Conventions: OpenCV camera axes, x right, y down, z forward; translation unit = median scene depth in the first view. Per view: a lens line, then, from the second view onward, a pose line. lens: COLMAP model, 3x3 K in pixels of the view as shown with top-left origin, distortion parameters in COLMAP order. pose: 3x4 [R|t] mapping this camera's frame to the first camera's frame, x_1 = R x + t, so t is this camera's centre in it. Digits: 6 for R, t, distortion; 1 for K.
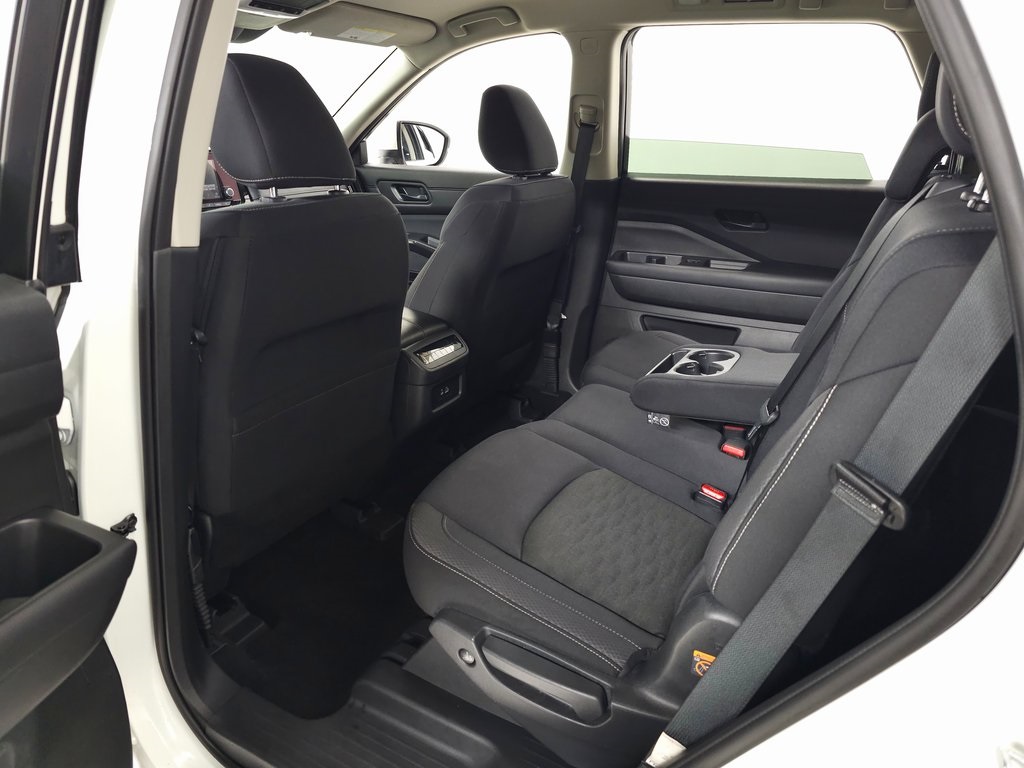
lens RADIAL K [[688.7, 0, 512.5], [0, 688.7, 382.2], [0, 0, 1]] dist [0.055372, -0.060189]
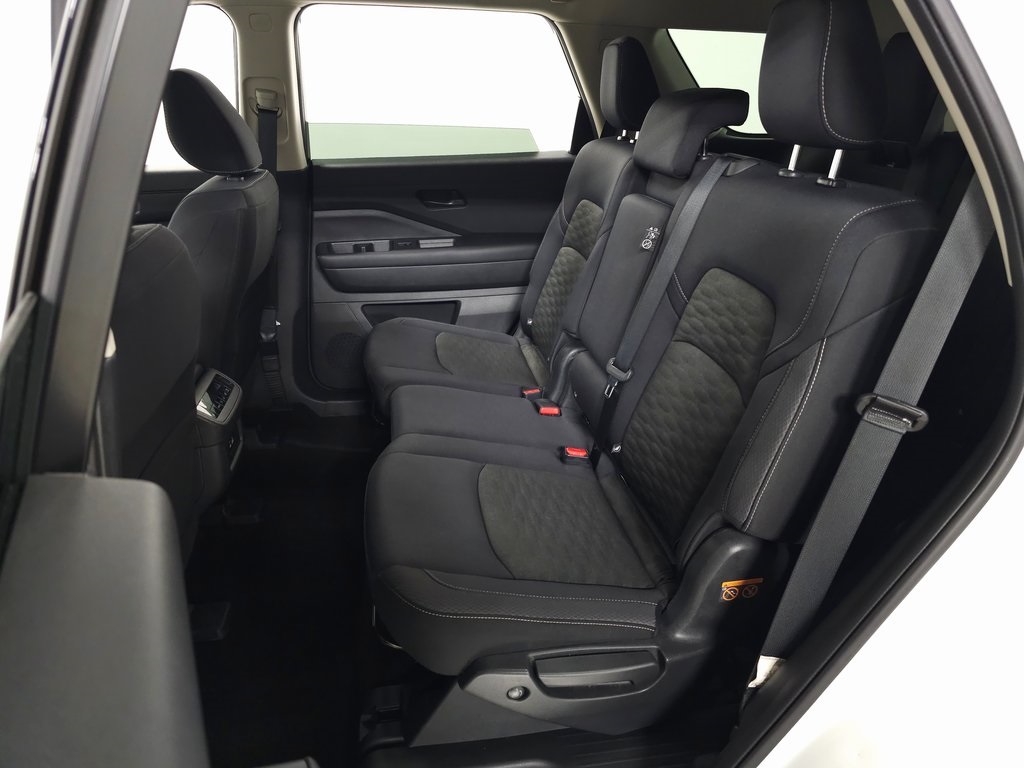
lens RADIAL K [[677.0, 0, 511.1], [0, 677.0, 392.2], [0, 0, 1]] dist [0.054983, -0.081100]
pose [[0.791638, -0.267702, 0.549222, -0.223019], [0.232006, 0.963284, 0.135115, -0.064518], [-0.565228, 0.020461, 0.824681, 0.095769]]
